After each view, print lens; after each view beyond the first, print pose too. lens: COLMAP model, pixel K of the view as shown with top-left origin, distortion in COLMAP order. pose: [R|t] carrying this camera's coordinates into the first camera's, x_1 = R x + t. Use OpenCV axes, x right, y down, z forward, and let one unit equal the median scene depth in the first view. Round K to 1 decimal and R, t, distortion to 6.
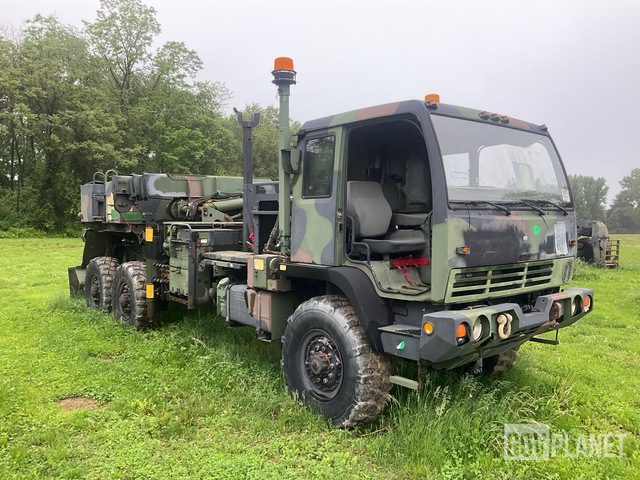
lens RADIAL K [[557.9, 0, 320.0], [0, 557.9, 240.0], [0, 0, 1]] dist [0.011895, 0.002444]
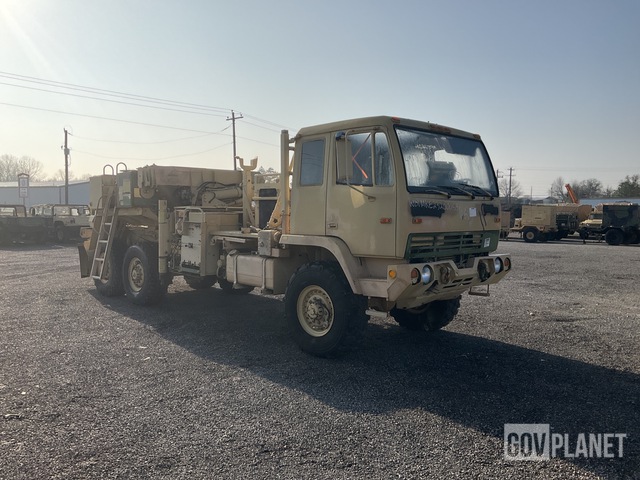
lens RADIAL K [[557.9, 0, 320.0], [0, 557.9, 240.0], [0, 0, 1]] dist [0.011895, 0.002444]
pose [[0.997663, 0.000486, 0.068328, -0.064243], [-0.001474, 0.999895, 0.014407, 0.028344], [-0.068313, -0.014474, 0.997559, -0.286657]]
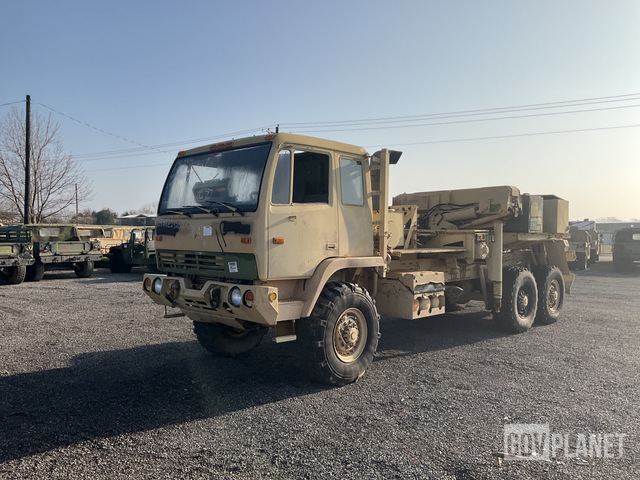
lens RADIAL K [[557.9, 0, 320.0], [0, 557.9, 240.0], [0, 0, 1]] dist [0.011895, 0.002444]
pose [[0.095063, 0.009527, -0.995426, 1.356575], [-0.042135, 0.999097, 0.005538, -0.009180], [0.994579, 0.041416, 0.095379, 0.911568]]
